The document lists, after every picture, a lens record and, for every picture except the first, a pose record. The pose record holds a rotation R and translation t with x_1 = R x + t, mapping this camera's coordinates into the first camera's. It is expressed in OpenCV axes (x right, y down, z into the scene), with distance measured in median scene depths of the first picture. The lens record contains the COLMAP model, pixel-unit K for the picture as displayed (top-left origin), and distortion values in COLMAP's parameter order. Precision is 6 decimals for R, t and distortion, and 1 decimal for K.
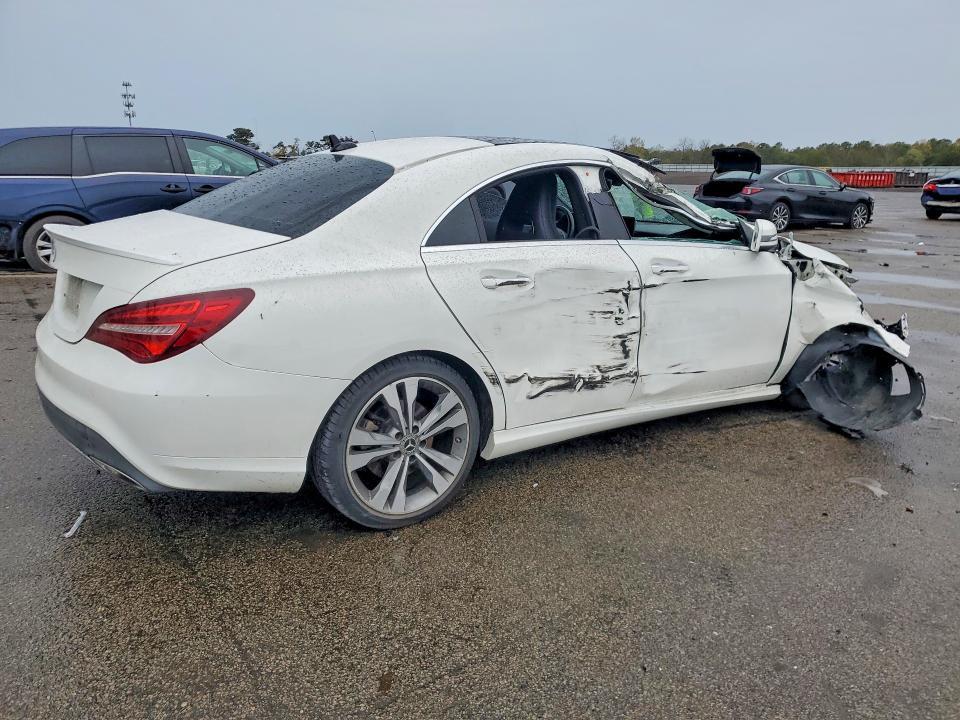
lens RADIAL K [[703.4, 0, 480.0], [0, 703.4, 360.0], [0, 0, 1]] dist [0.096012, -0.094271]
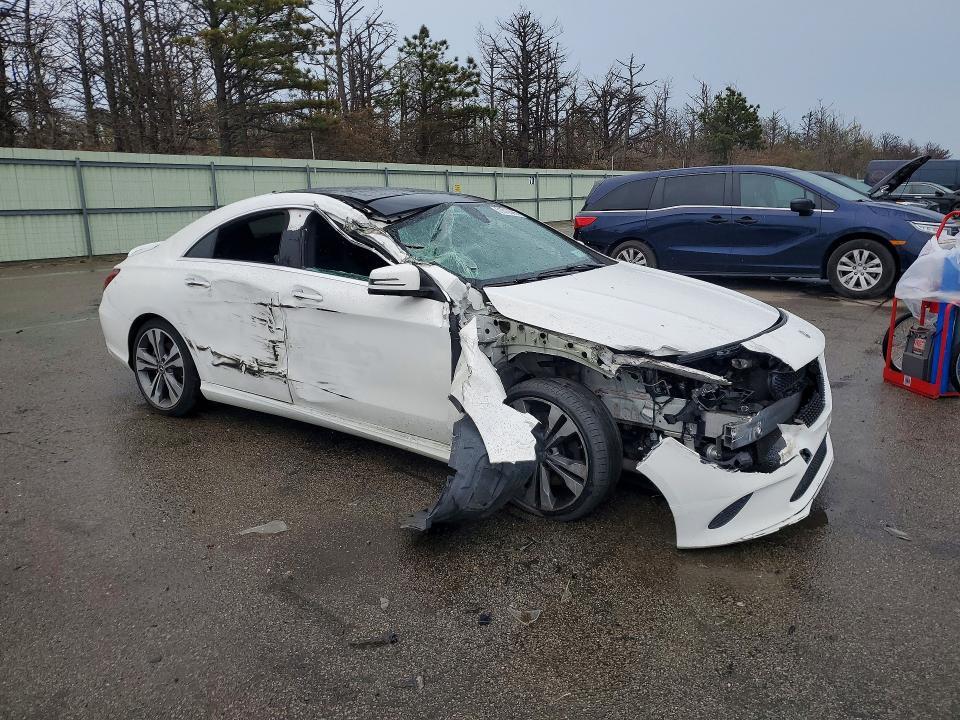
lens RADIAL K [[703.4, 0, 480.0], [0, 703.4, 360.0], [0, 0, 1]] dist [0.096012, -0.094271]
pose [[0.391737, 0.191461, -0.899936, 1.499175], [-0.222910, 0.968719, 0.109063, -0.223910], [0.892666, 0.157881, 0.422161, 0.799711]]
